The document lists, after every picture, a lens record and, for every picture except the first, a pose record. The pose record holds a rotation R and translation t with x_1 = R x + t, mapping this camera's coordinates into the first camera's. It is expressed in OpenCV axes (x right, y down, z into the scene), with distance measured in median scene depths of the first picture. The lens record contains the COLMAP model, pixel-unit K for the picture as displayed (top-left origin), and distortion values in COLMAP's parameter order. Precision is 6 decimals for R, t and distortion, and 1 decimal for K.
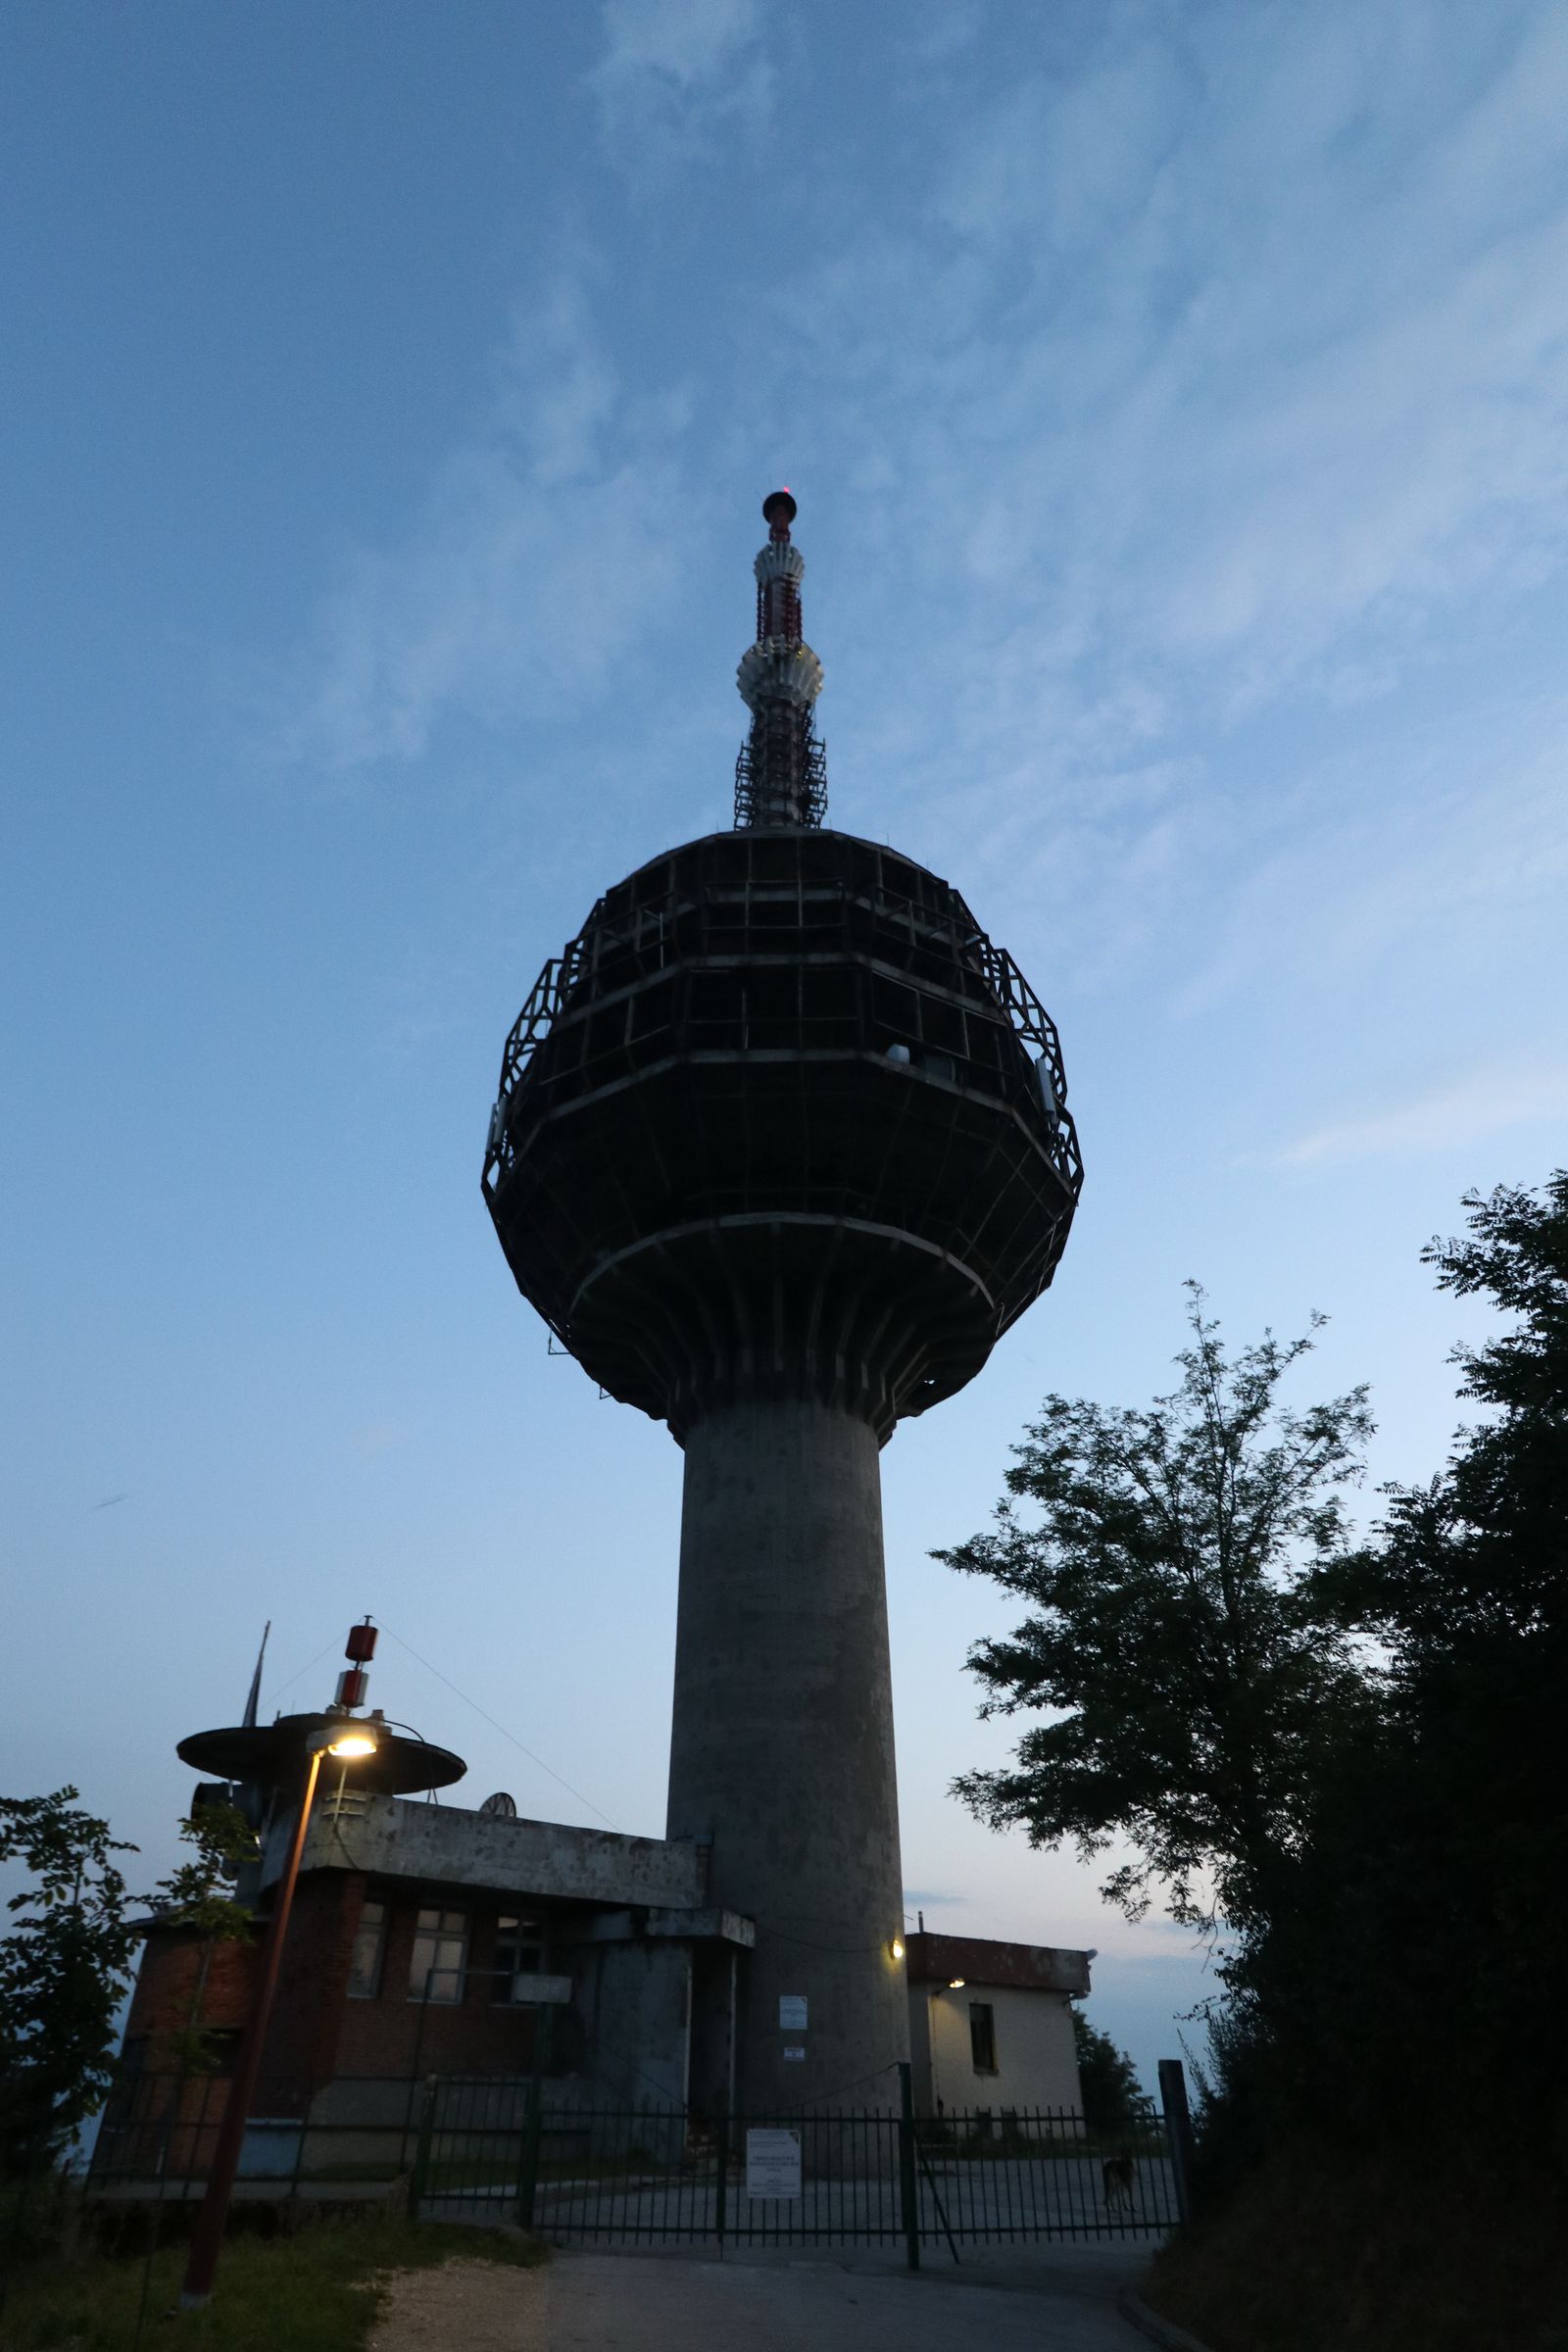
lens RADIAL K [[1206.5, 0, 780.4], [0, 1206.5, 1197.3], [0, 0, 1]] dist [0.000762, -0.010267]
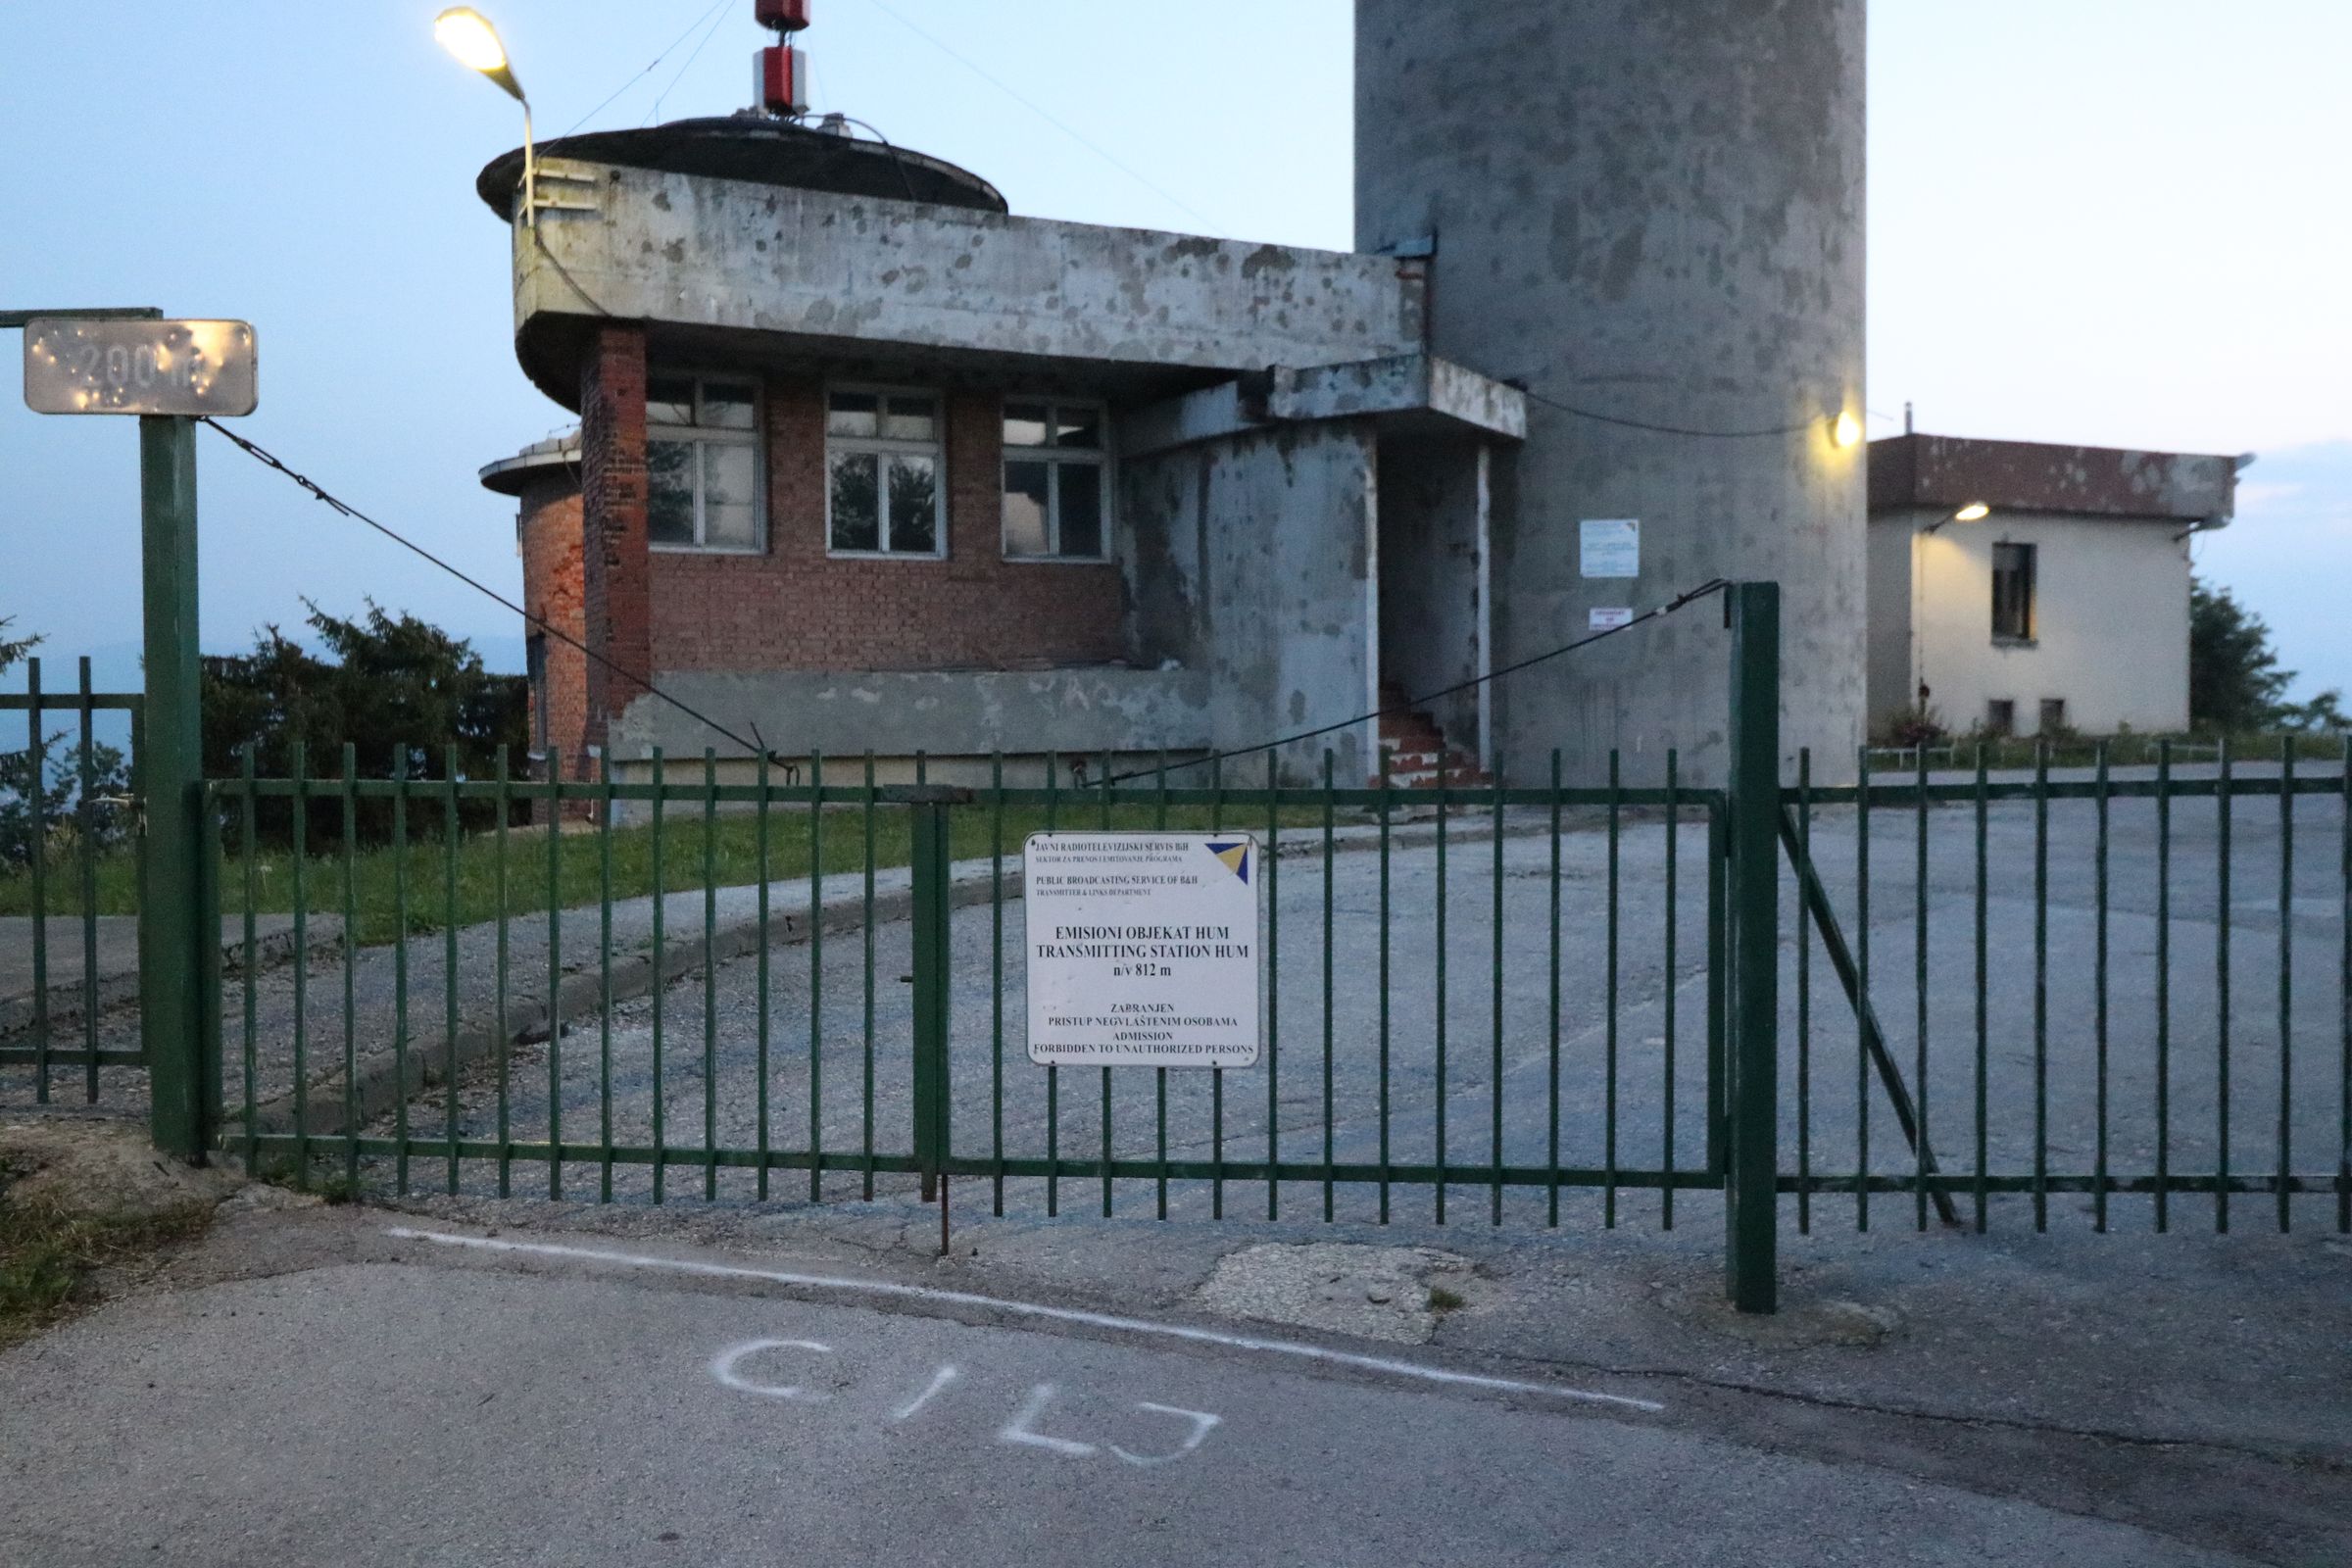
lens RADIAL K [[1811.8, 0, 1176.0], [0, 1811.8, 784.0], [0, 0, 1]] dist [0.006683, -0.005071]
pose [[0.959414, -0.004576, -0.281964, 0.013004], [0.184227, 0.767183, 0.614403, 0.071933], [0.213506, -0.641412, 0.736889, 0.097393]]
